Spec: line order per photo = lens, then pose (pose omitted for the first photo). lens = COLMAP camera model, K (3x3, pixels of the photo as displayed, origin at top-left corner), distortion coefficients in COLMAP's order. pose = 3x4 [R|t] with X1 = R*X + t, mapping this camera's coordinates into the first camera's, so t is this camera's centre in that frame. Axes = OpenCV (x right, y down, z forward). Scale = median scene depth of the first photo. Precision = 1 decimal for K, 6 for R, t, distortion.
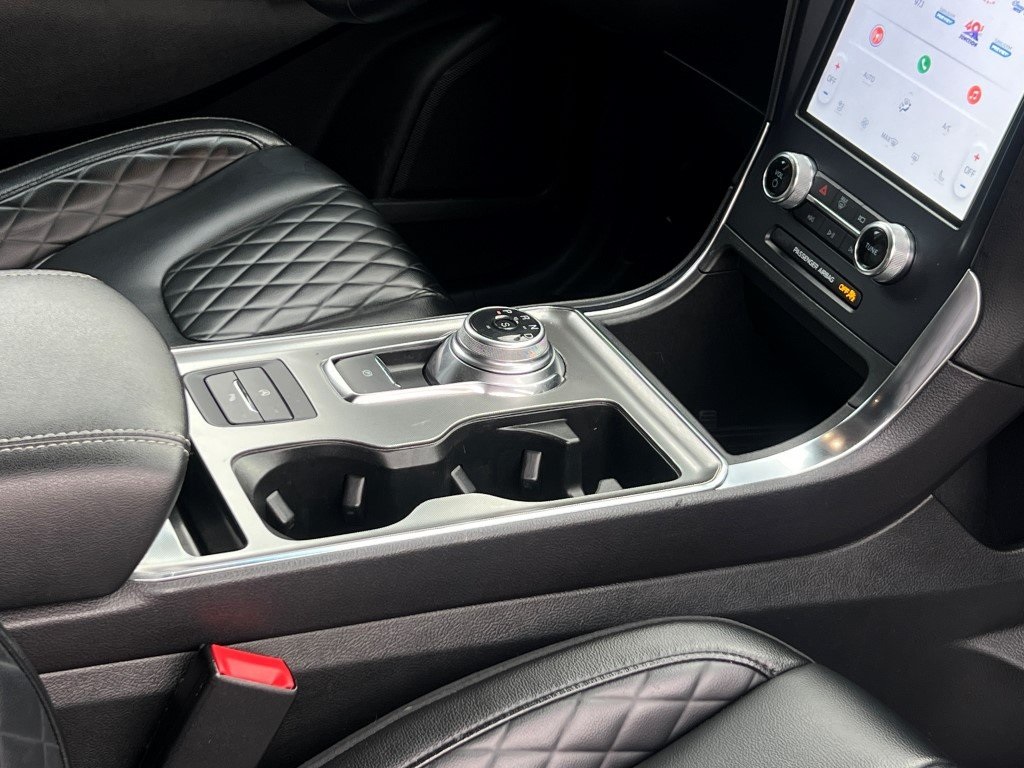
lens RADIAL K [[1811.8, 0, 510.9], [0, 1811.8, 381.1], [0, 0, 1]] dist [0.127337, 0.000000]
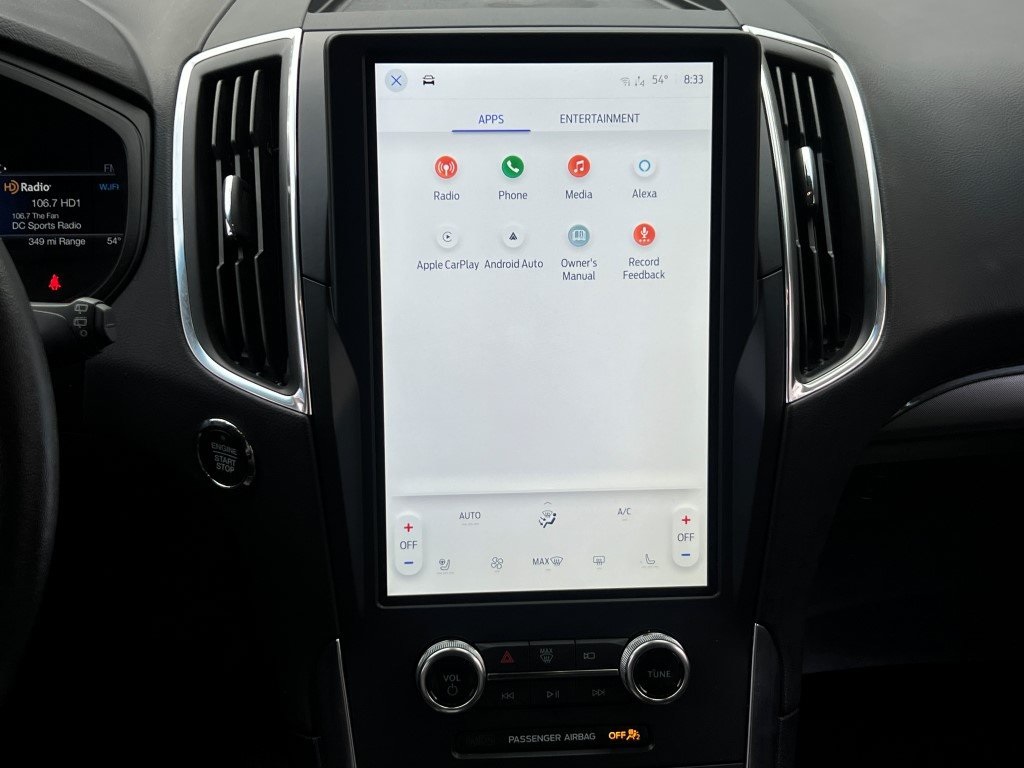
lens RADIAL K [[1343.2, 0, 499.8], [0, 1343.2, 389.5], [0, 0, 1]] dist [0.102162, 0.000000]
pose [[0.345677, -0.449362, 0.823761, -0.273822], [0.497083, 0.832274, 0.245414, -0.360301], [-0.795875, 0.324643, 0.511068, 0.674994]]
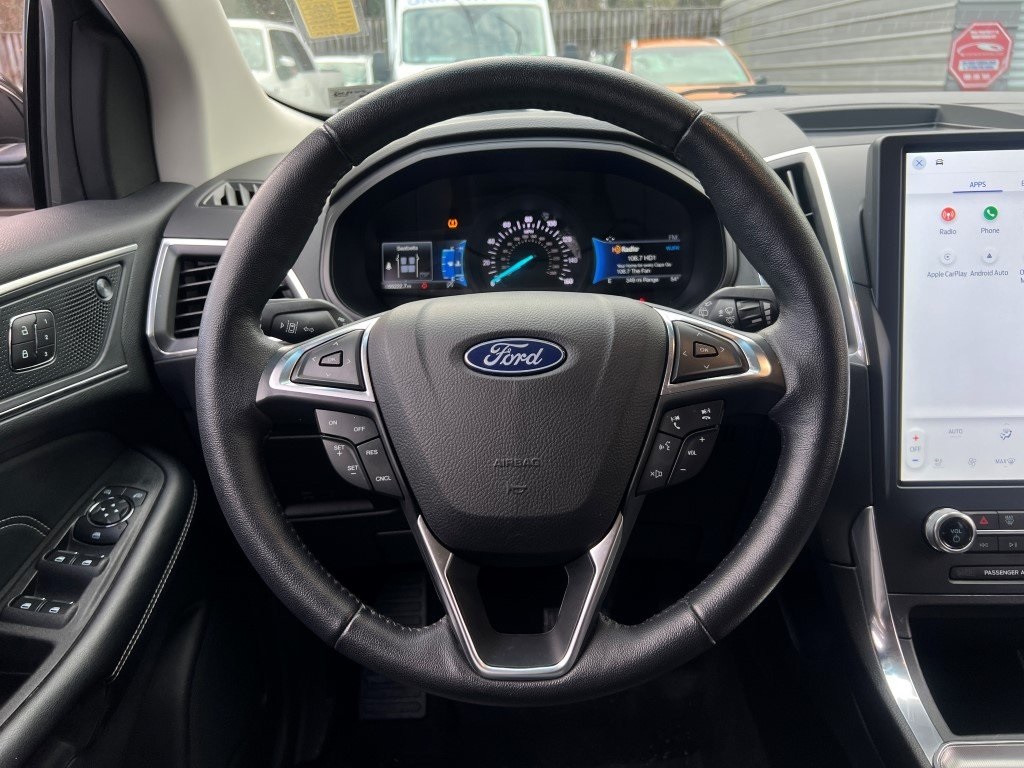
lens RADIAL K [[787.9, 0, 515.3], [0, 787.9, 384.7], [0, 0, 1]] dist [0.050870, -0.067283]
pose [[0.449732, -0.402276, 0.797443, -0.393209], [0.518033, 0.844797, 0.134011, -0.441867], [-0.727587, 0.352833, 0.588325, 0.898013]]
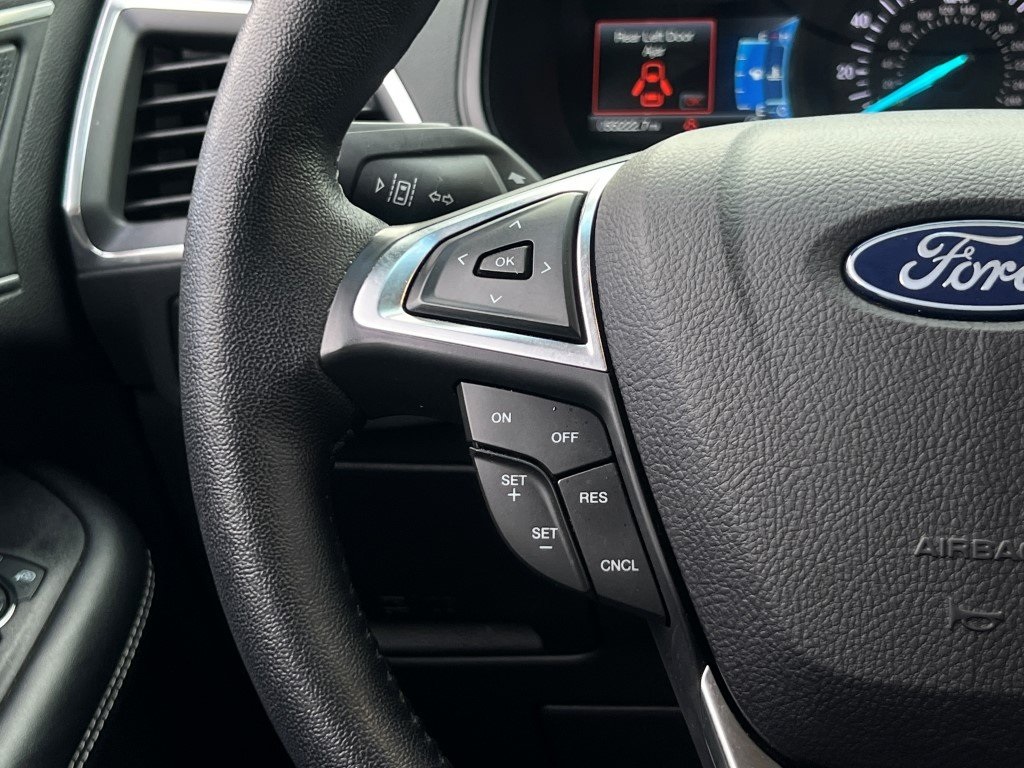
lens RADIAL K [[1745.4, 0, 546.4], [0, 1745.4, 381.8], [0, 0, 1]] dist [0.099532, 0.000000]
pose [[0.587540, -0.369155, 0.720085, -0.369969], [0.487144, 0.871917, 0.049516, -0.439271], [-0.646133, 0.321692, 0.692117, 0.955446]]
